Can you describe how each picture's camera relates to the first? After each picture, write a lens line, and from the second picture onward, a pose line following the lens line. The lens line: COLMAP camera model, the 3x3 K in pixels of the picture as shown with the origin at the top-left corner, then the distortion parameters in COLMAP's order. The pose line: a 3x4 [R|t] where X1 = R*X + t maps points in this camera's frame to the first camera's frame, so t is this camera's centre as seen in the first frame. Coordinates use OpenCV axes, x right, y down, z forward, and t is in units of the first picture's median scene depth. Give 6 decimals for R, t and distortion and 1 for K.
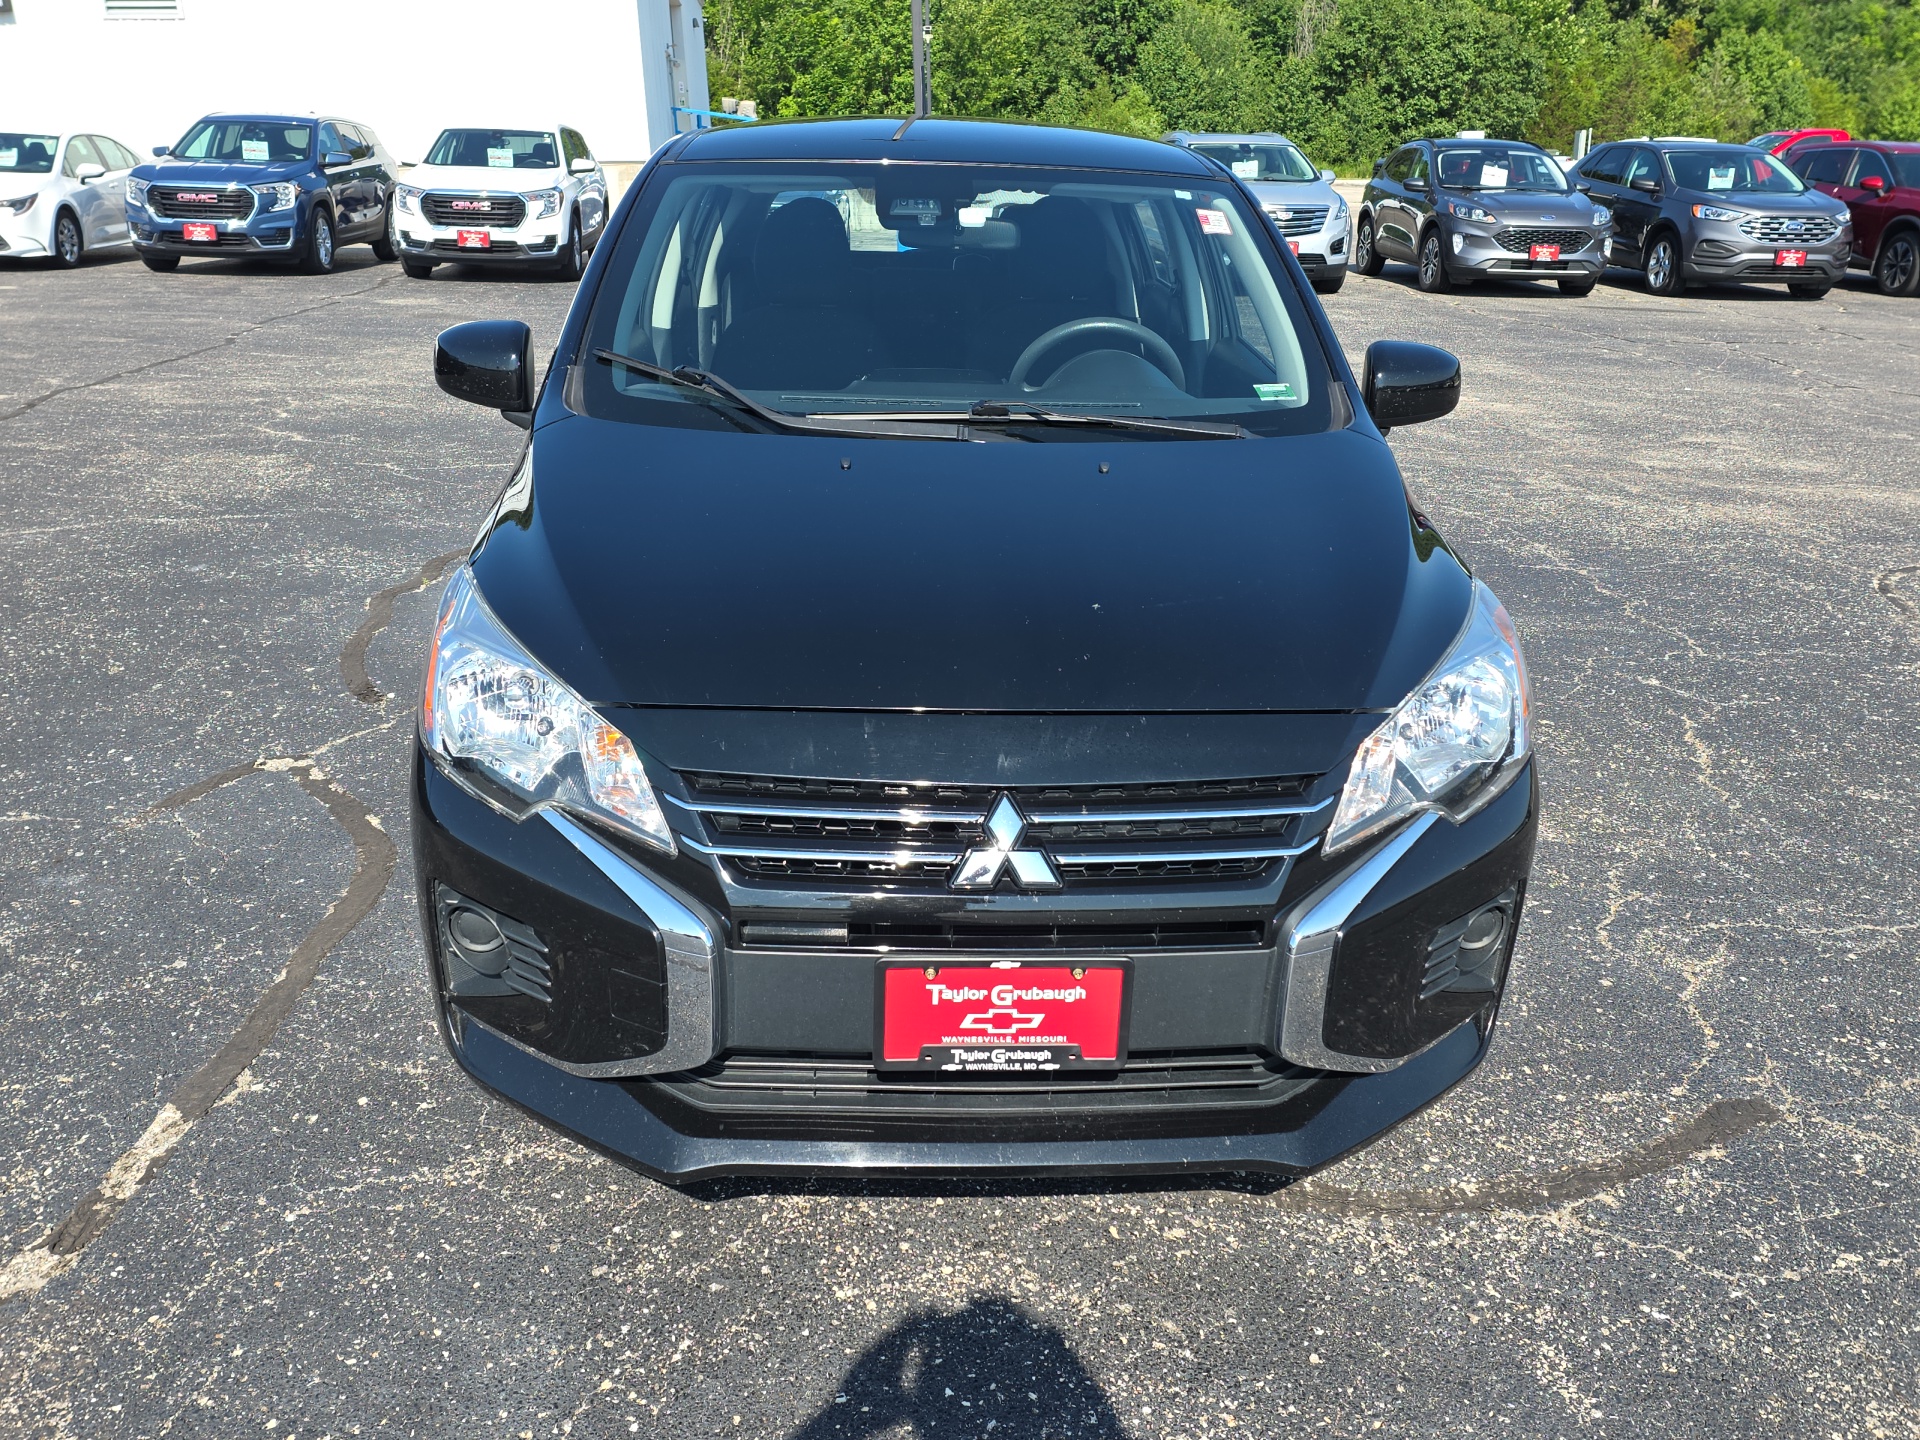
lens RADIAL K [[1582.6, 0, 958.9], [0, 1582.6, 715.5], [0, 0, 1]] dist [0.079910, -0.074944]
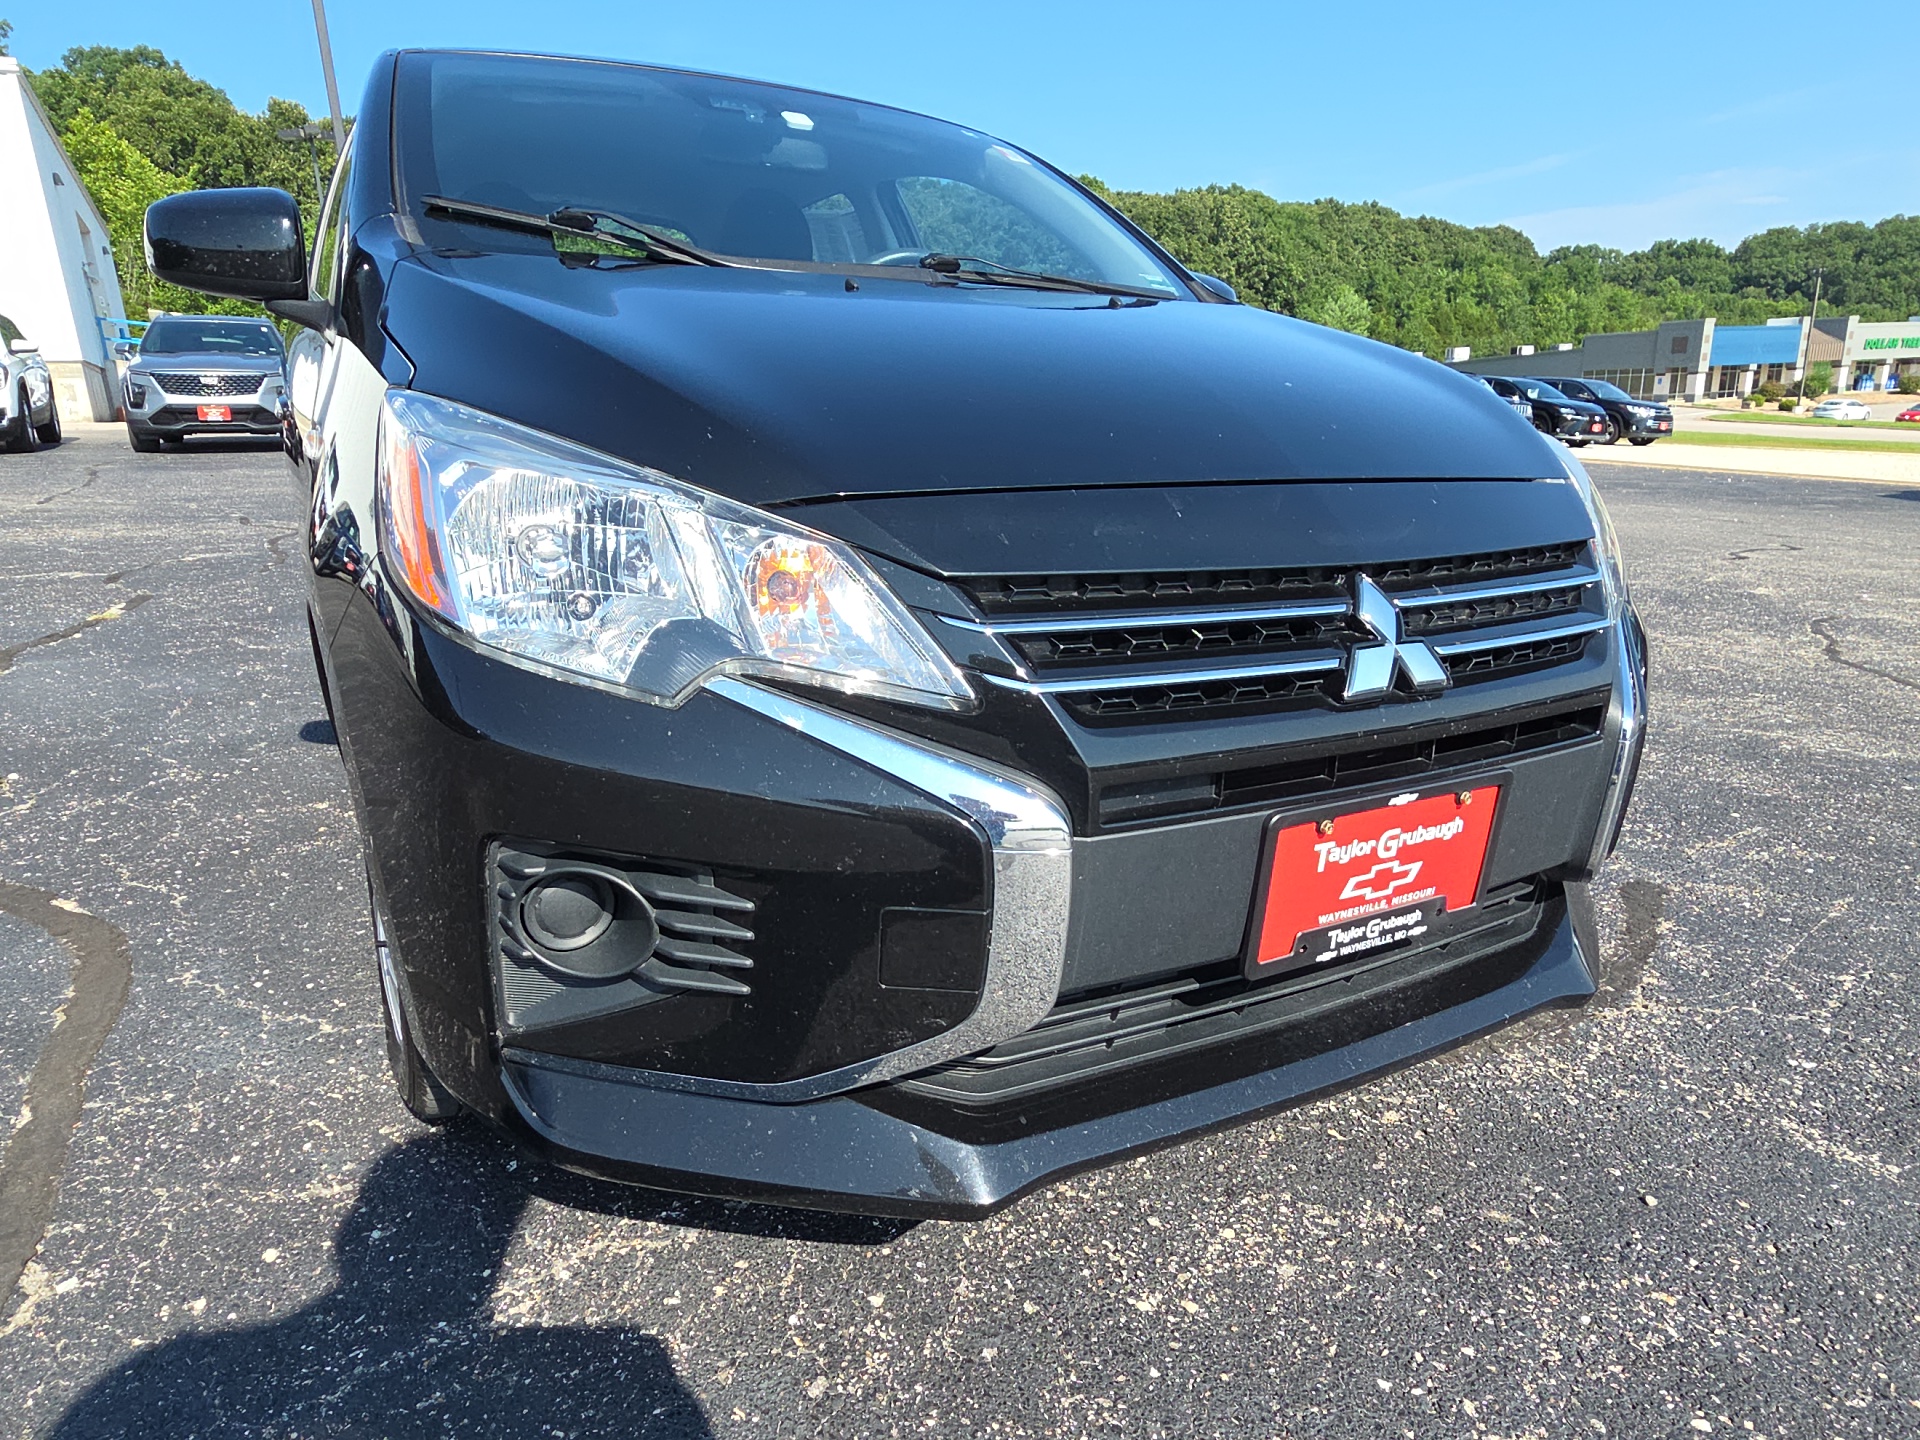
lens RADIAL K [[1180.6, 0, 942.0], [0, 1180.6, 740.6], [0, 0, 1]] dist [0.001447, 0.000314]
pose [[0.902283, -0.128920, 0.411419, -0.194159], [0.146602, 0.989128, -0.011566, 0.051534], [-0.405455, 0.070751, 0.911373, 0.285147]]
